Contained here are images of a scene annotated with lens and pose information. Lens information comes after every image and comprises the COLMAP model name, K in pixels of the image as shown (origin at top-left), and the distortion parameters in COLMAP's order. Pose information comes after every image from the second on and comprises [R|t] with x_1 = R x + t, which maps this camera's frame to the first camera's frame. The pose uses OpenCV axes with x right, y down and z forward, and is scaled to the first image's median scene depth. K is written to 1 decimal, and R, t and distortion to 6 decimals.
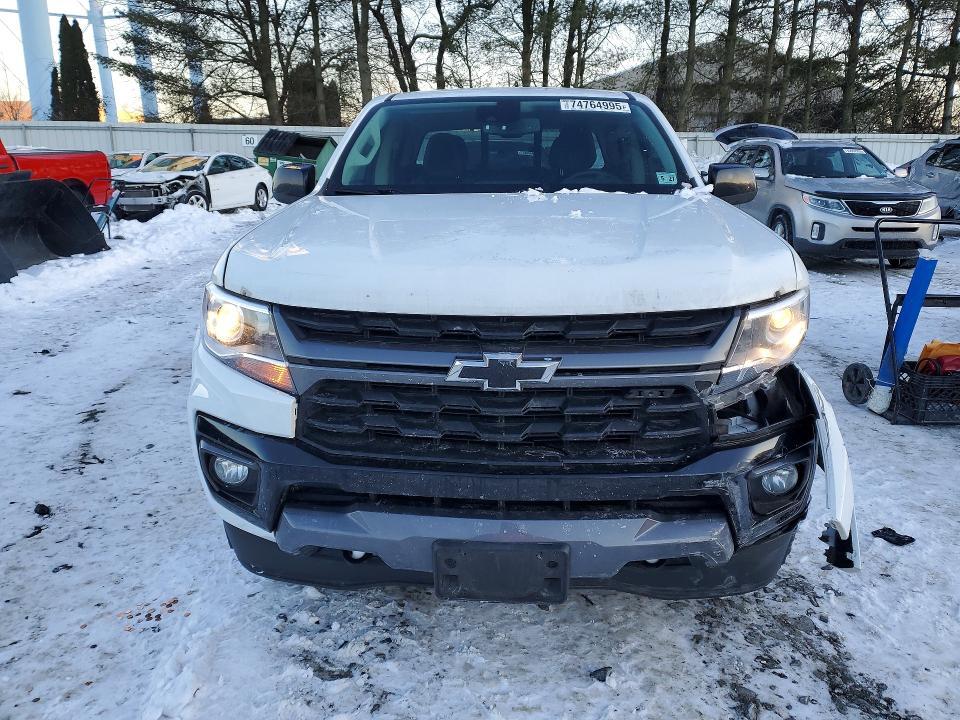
lens RADIAL K [[744.3, 0, 481.9], [0, 744.3, 367.3], [0, 0, 1]] dist [0.012373, 0.010694]
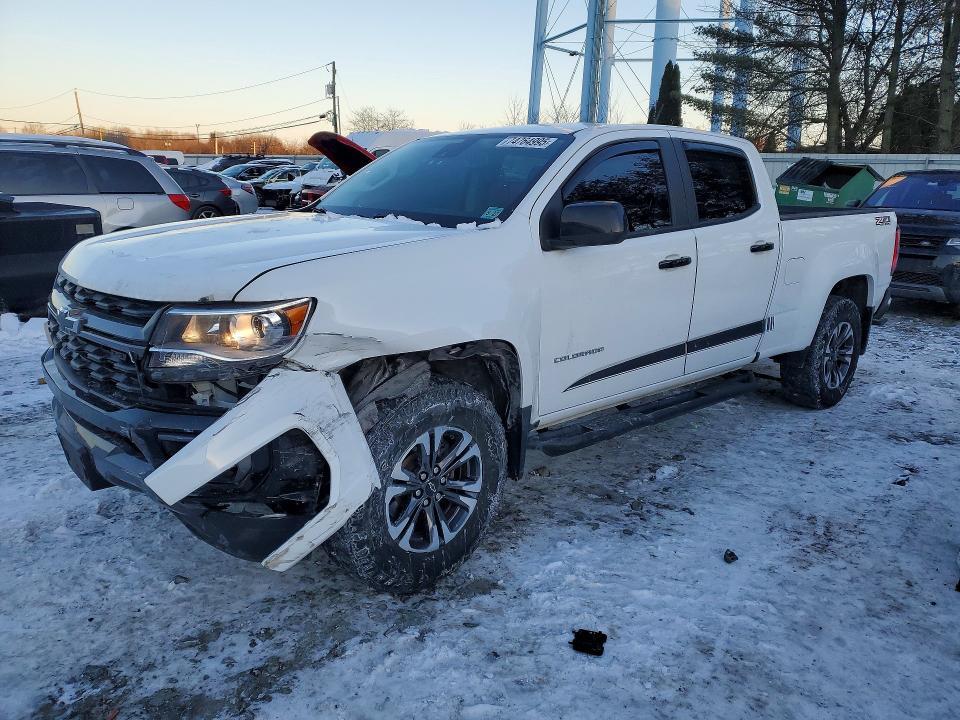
lens RADIAL K [[744.3, 0, 481.2], [0, 744.3, 355.4], [0, 0, 1]] dist [0.012373, 0.010694]
pose [[0.702518, 0.178280, -0.688974, 1.305770], [-0.211353, 0.976701, 0.037224, -0.127984], [0.679558, 0.119467, 0.723829, 0.350439]]
